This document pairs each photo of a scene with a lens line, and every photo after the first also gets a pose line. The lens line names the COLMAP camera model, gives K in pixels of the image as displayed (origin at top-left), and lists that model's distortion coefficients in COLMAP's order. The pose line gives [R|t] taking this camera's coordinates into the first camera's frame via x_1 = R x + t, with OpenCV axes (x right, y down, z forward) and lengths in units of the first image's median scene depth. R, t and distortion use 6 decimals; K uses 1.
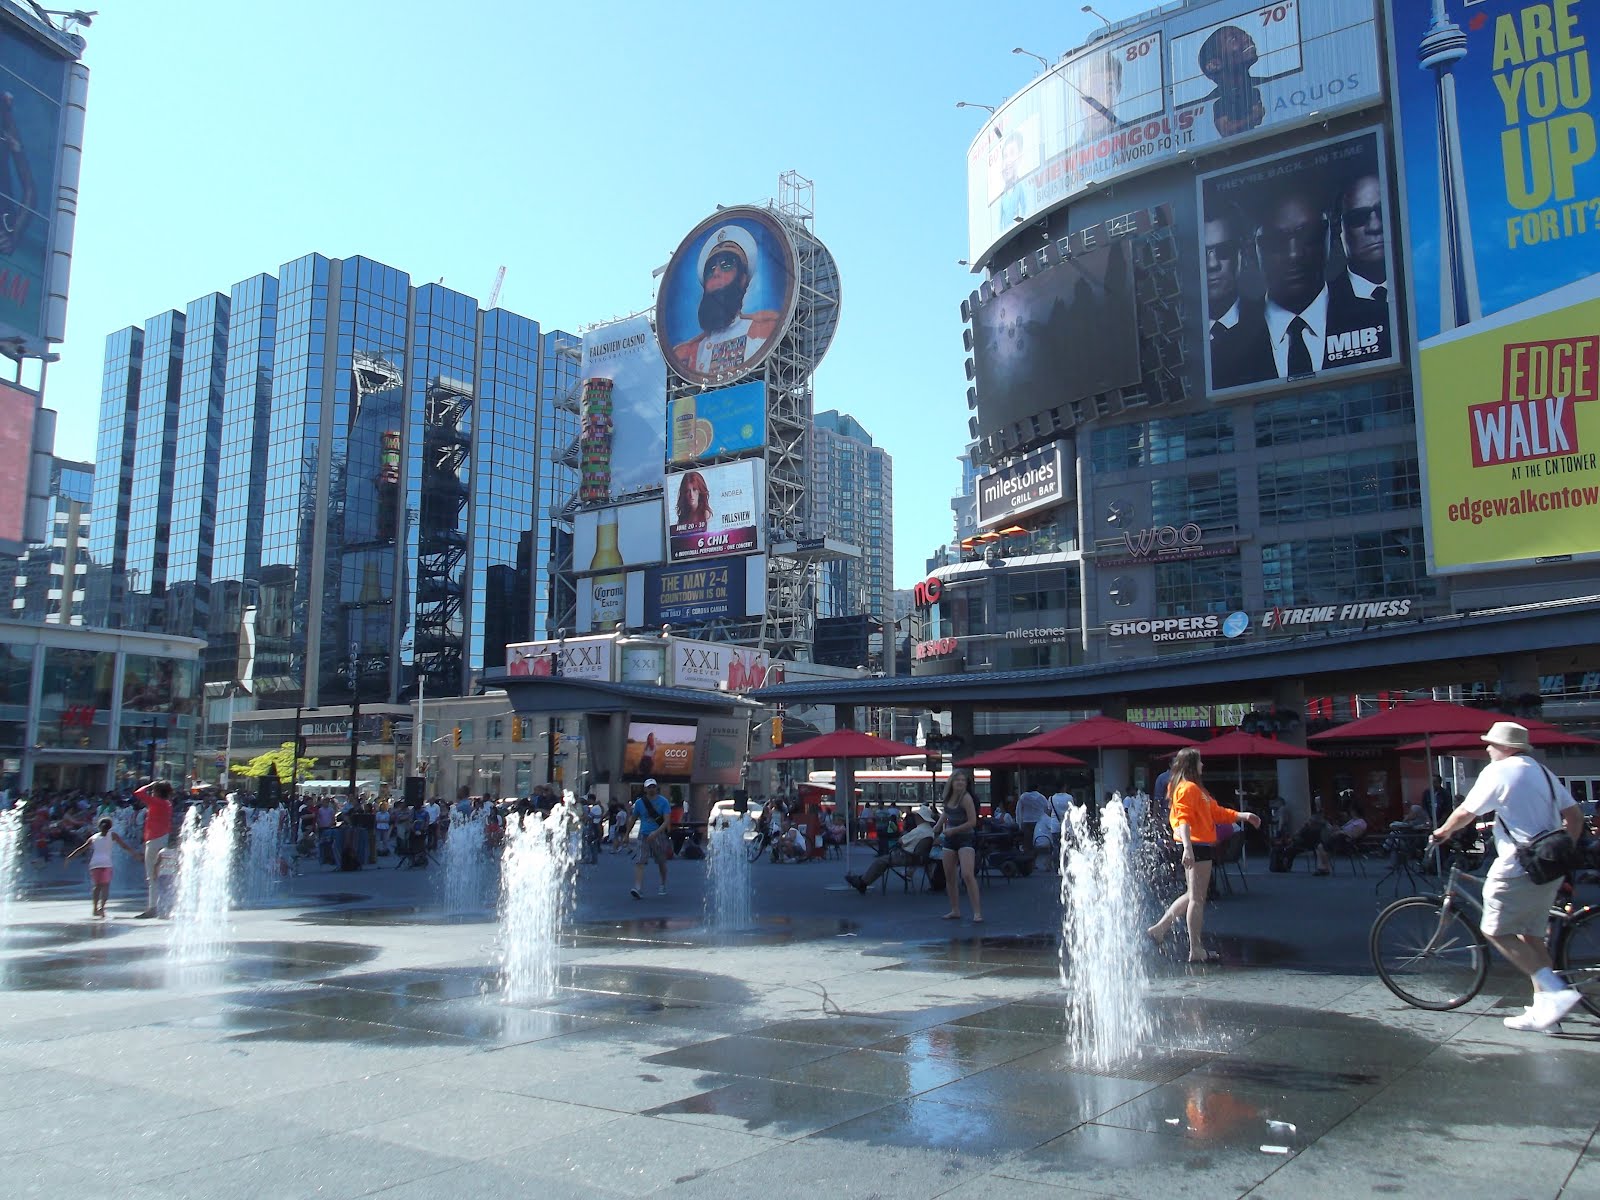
lens RADIAL K [[1350.5, 0, 800.0], [0, 1350.5, 600.0], [0, 0, 1]] dist [-0.018164, 0.013987]
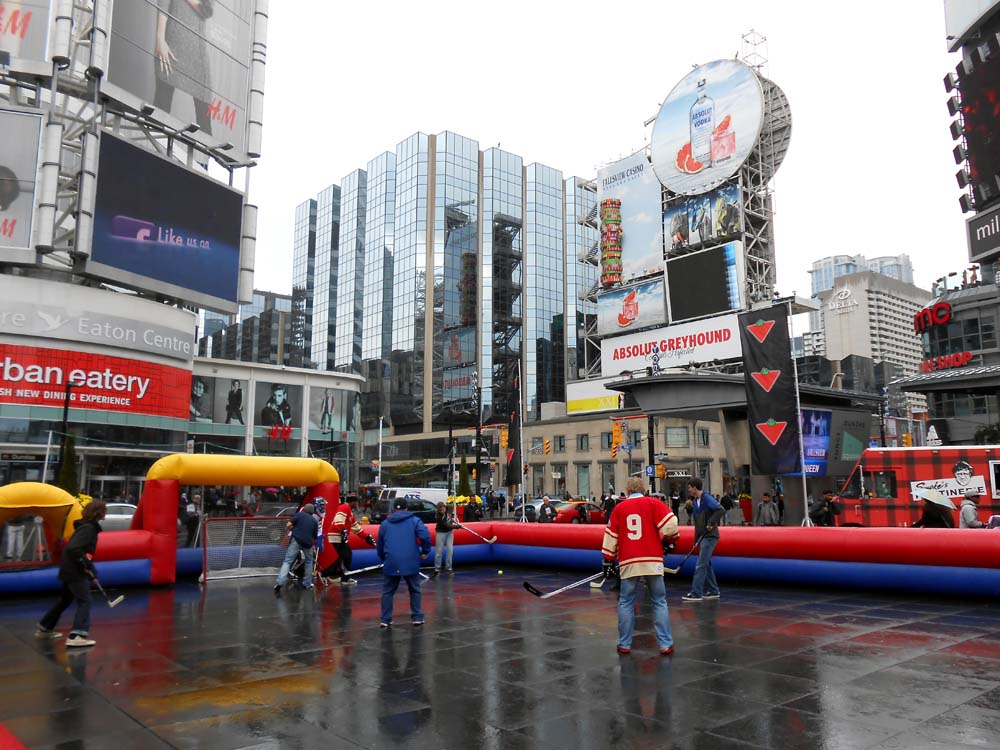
lens RADIAL K [[844.0, 0, 500.0], [0, 844.0, 375.0], [0, 0, 1]] dist [-0.018164, 0.013987]
pose [[0.969118, -0.033663, -0.244291, -0.051883], [0.034976, 0.999388, 0.001037, 0.016810], [0.244106, -0.009549, 0.969701, 0.106692]]
